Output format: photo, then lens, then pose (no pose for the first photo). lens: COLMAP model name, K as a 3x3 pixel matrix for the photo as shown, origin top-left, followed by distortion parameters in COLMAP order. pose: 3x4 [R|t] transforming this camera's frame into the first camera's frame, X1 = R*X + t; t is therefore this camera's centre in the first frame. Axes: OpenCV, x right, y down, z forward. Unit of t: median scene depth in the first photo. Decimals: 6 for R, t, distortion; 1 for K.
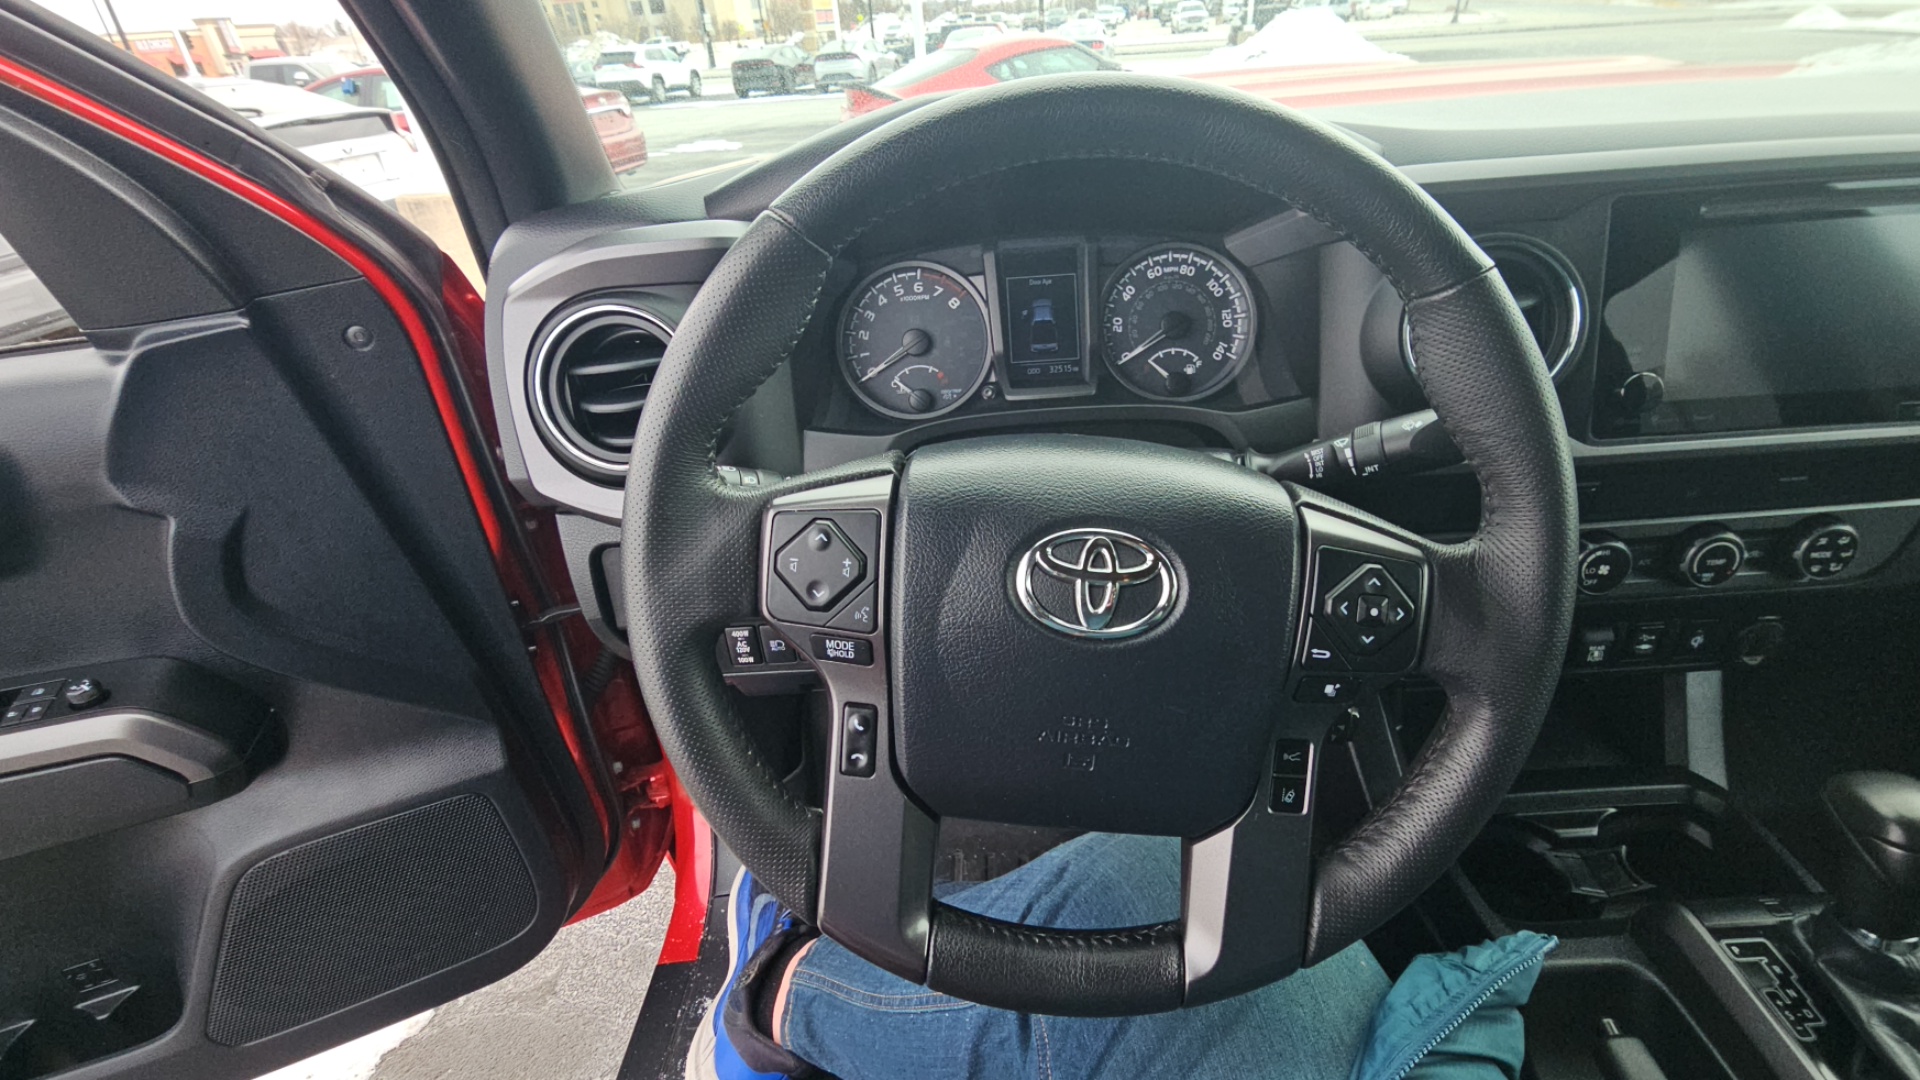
lens RADIAL K [[848.3, 0, 988.1], [0, 848.3, 547.4], [0, 0, 1]] dist [0.008523, -0.005515]
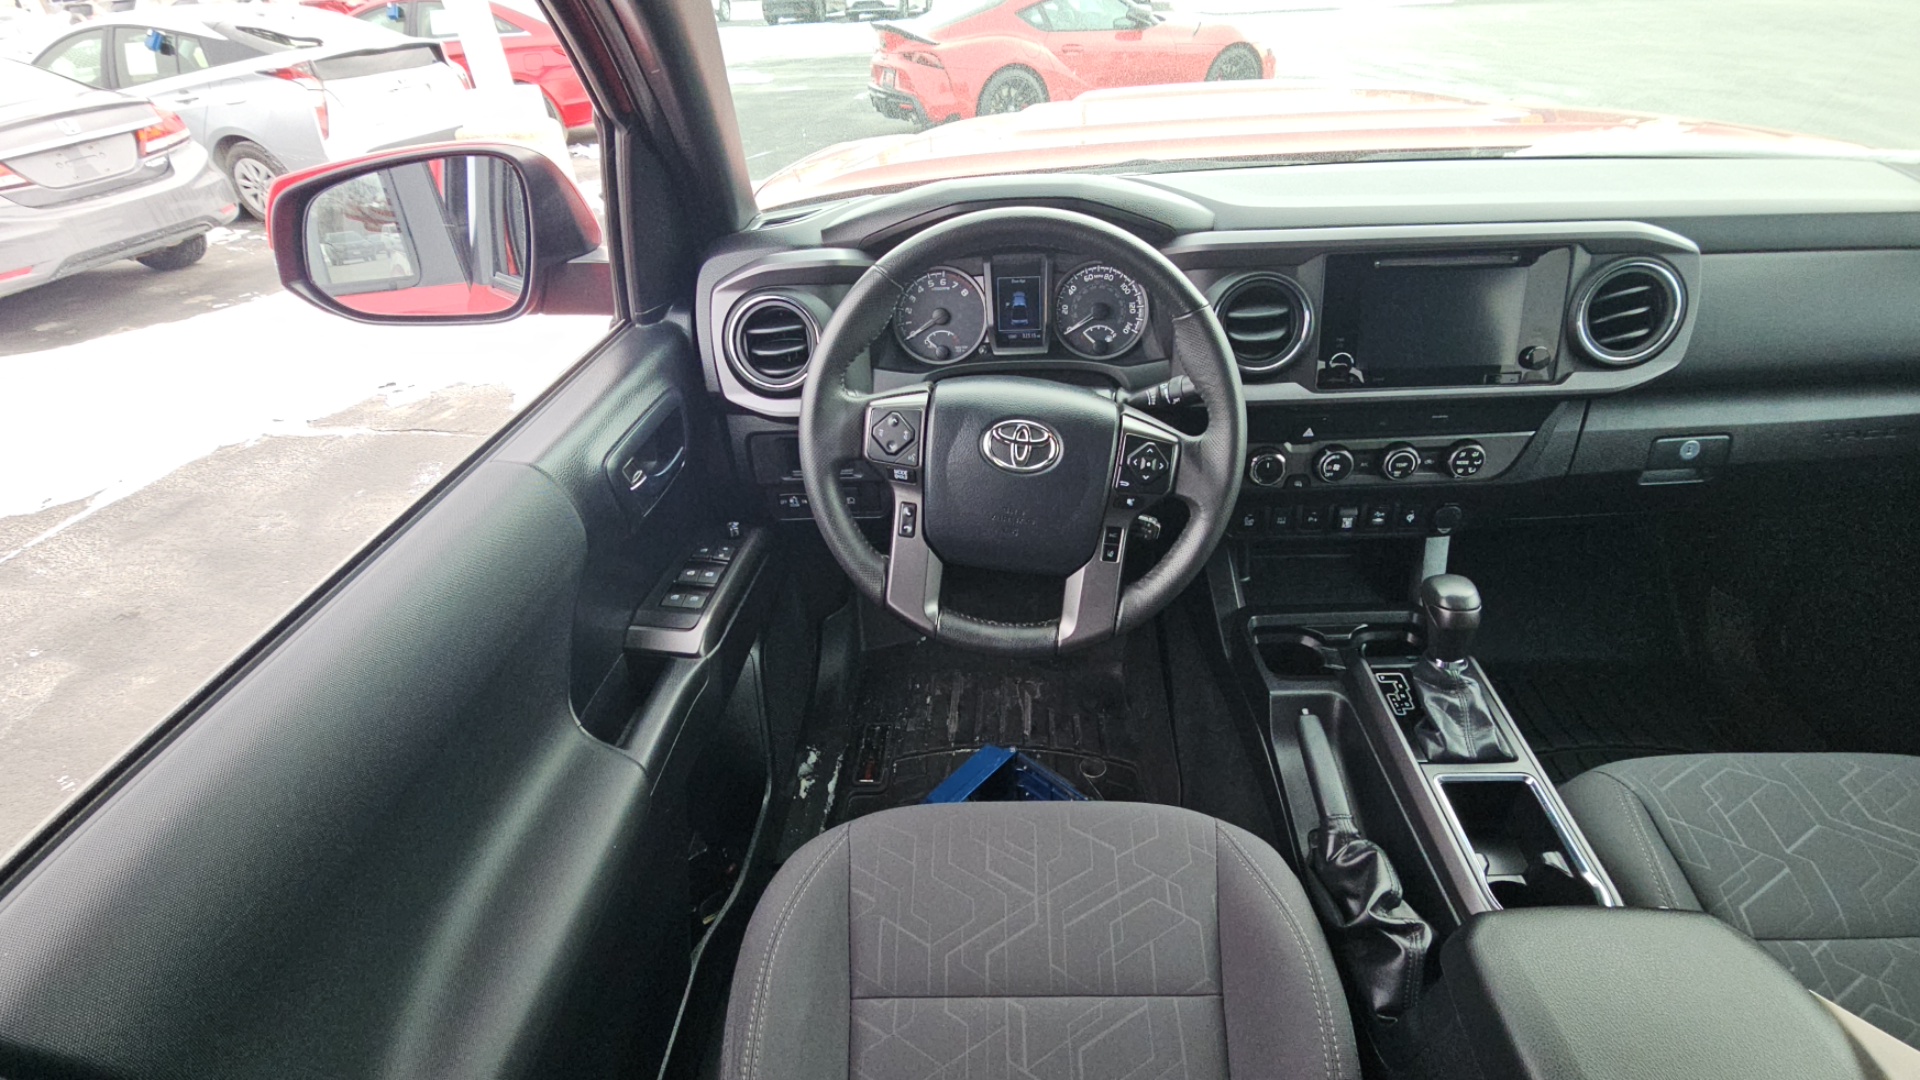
lens RADIAL K [[848.3, 0, 981.7], [0, 848.3, 547.1], [0, 0, 1]] dist [0.008523, -0.005515]
pose [[0.998977, 0.038951, -0.022975, 0.049684], [-0.037360, 0.997119, 0.066008, 0.090379], [0.025480, -0.065082, 0.997555, -0.663264]]
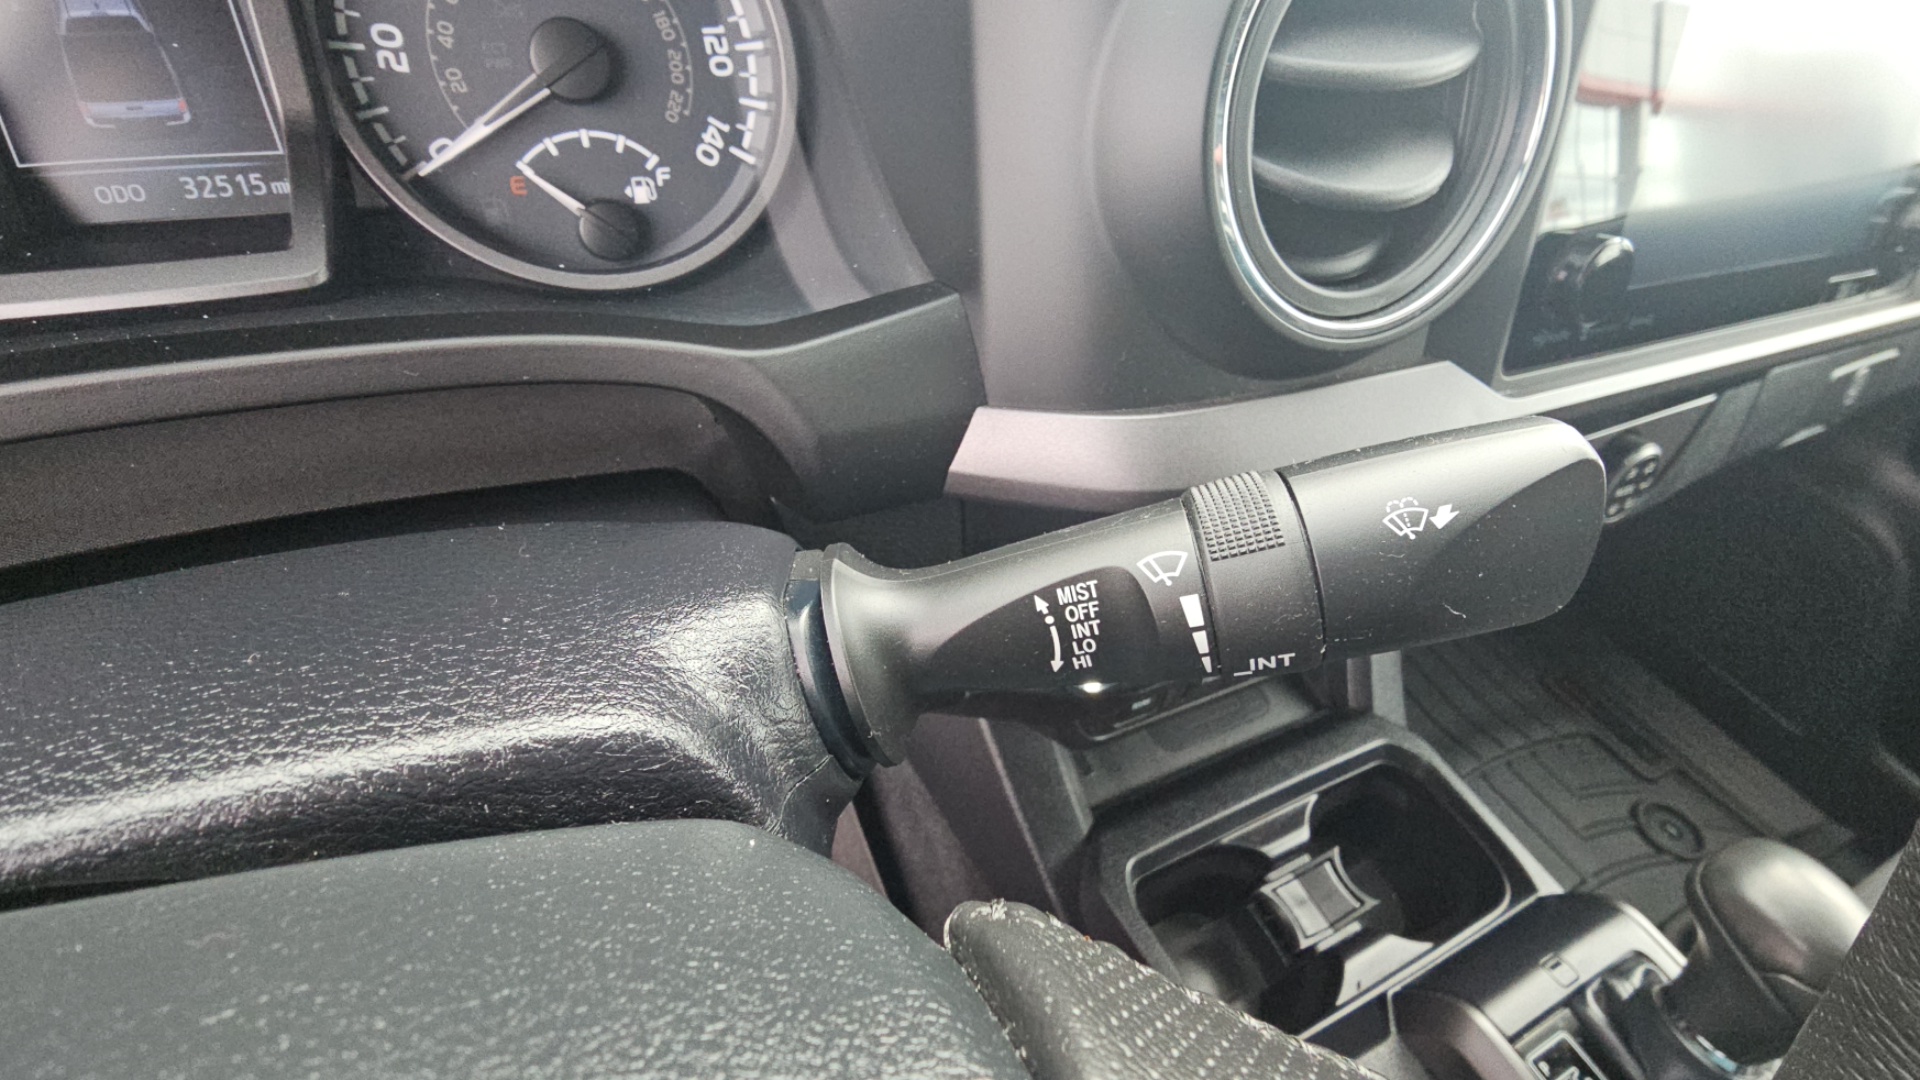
lens RADIAL K [[848.3, 0, 970.2], [0, 848.3, 541.1], [0, 0, 1]] dist [0.008523, -0.005515]
pose [[0.881730, -0.177759, 0.436982, 0.176563], [0.066736, 0.963977, 0.257477, -0.149185], [-0.467010, -0.197863, 0.861831, 0.577407]]
